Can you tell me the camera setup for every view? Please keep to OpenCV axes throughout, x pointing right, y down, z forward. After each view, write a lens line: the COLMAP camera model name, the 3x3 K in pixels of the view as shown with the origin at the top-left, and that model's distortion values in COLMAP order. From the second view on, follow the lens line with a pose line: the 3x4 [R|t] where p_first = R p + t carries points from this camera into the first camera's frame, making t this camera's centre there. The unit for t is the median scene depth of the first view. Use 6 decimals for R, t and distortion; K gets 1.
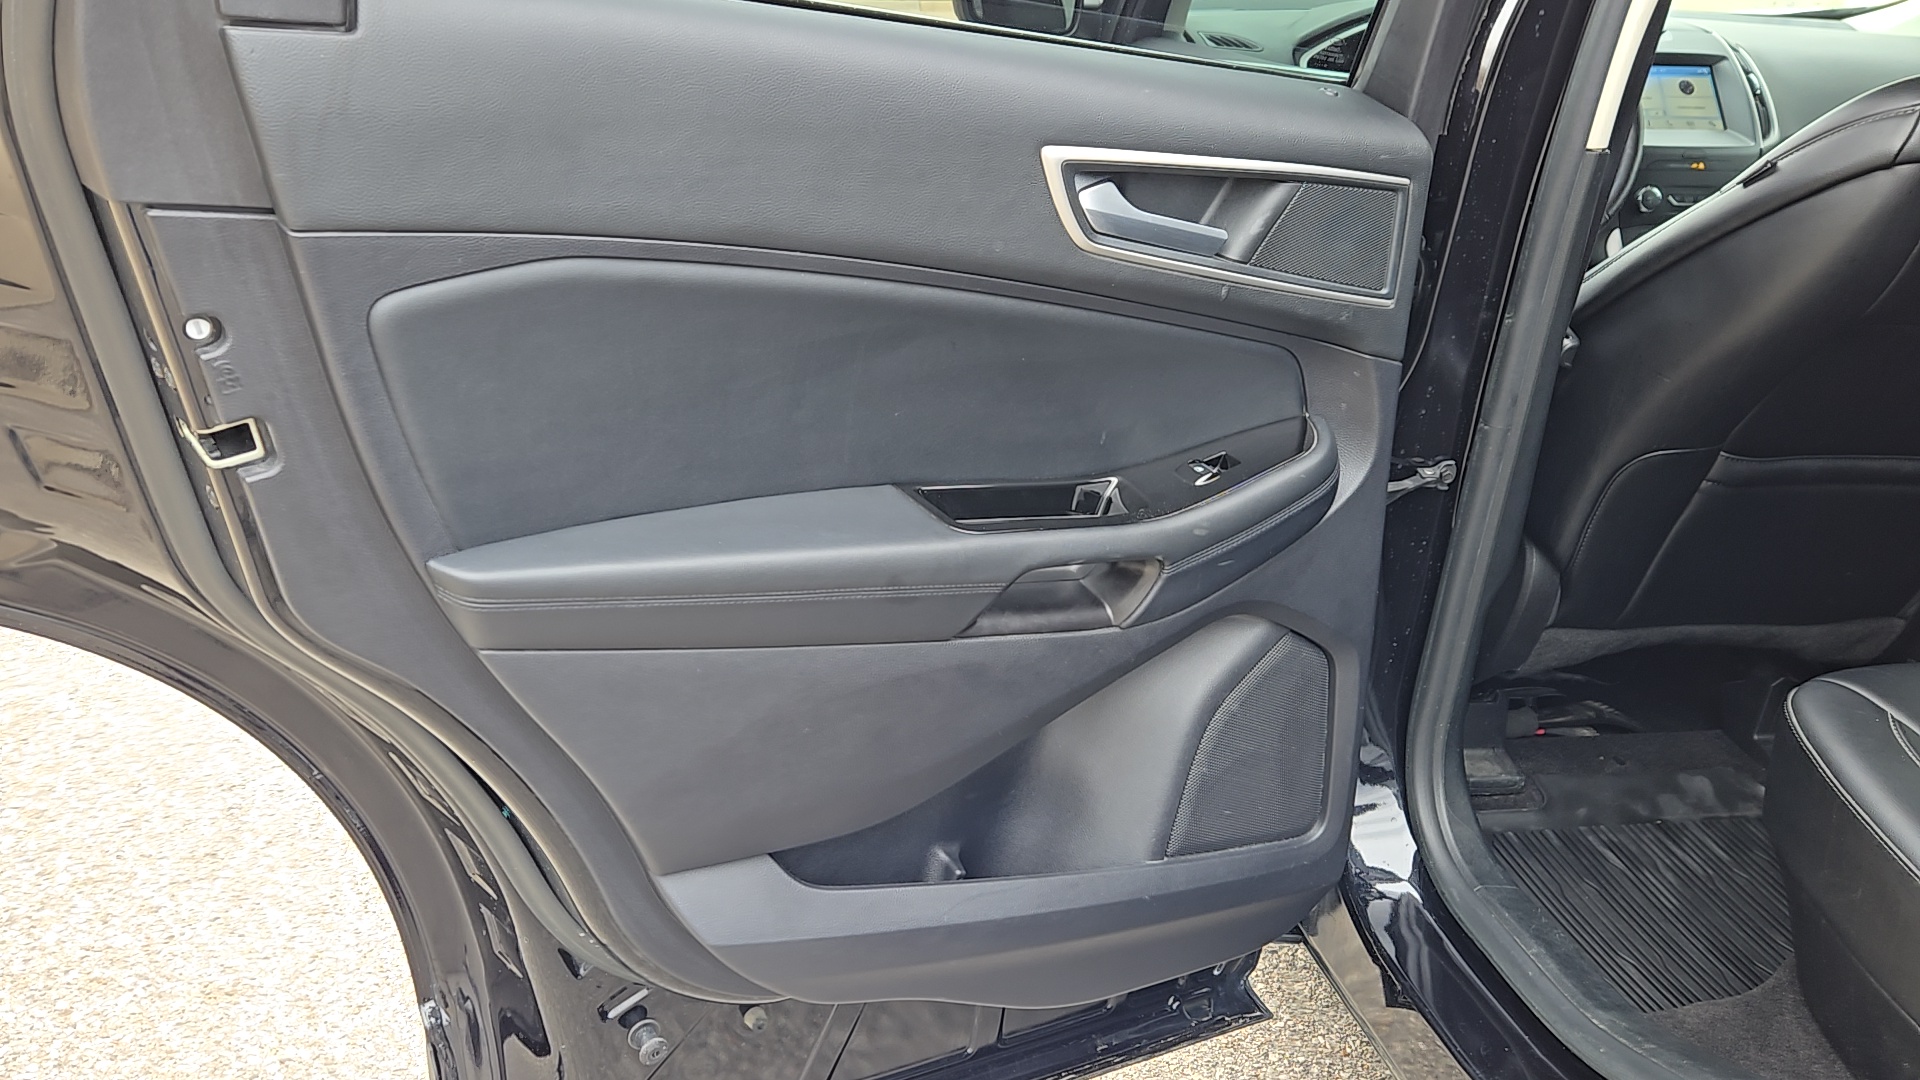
lens RADIAL K [[1635.3, 0, 954.3], [0, 1635.3, 532.2], [0, 0, 1]] dist [0.008753, -0.008186]
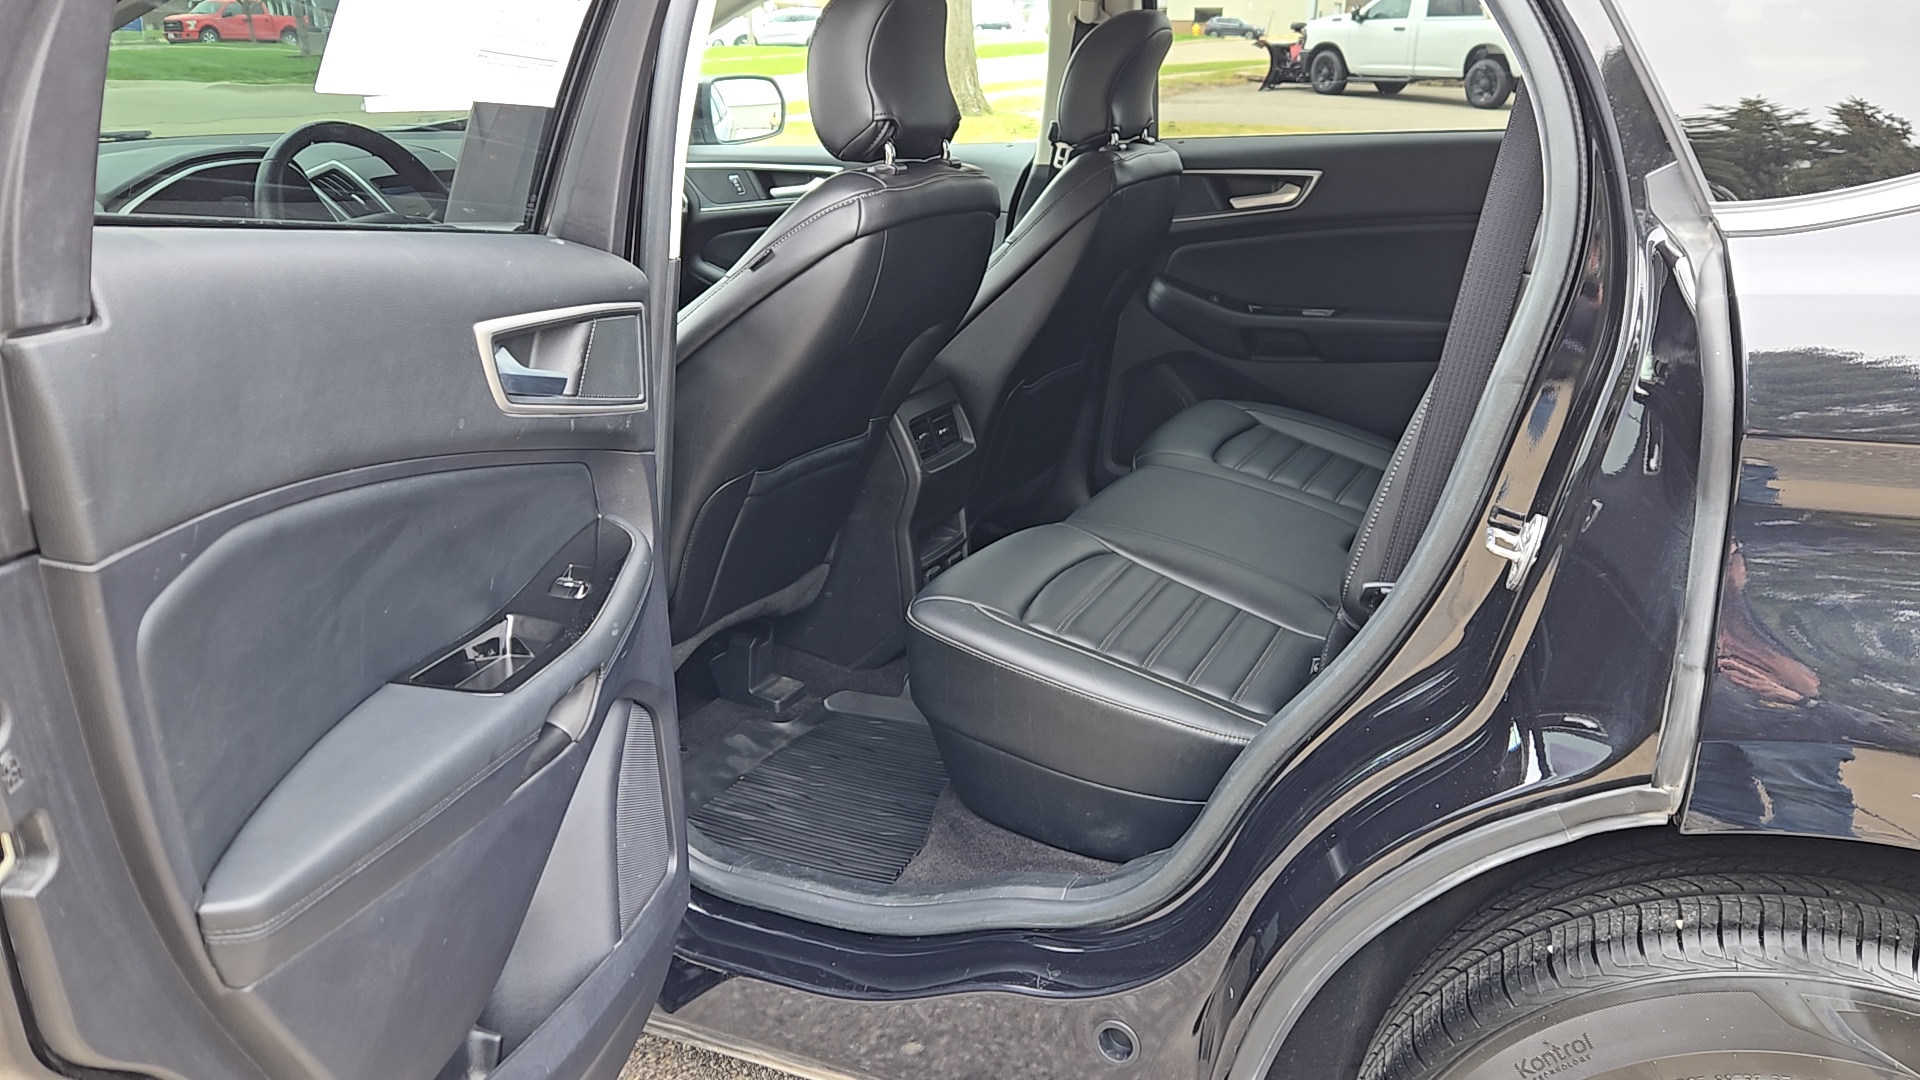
lens RADIAL K [[1635.3, 0, 954.3], [0, 1635.3, 532.2], [0, 0, 1]] dist [0.008753, -0.008186]
pose [[0.568942, -0.272357, 0.775969, -0.547079], [0.315904, 0.943554, 0.099556, -0.099115], [-0.759283, 0.188490, 0.622865, 0.103178]]
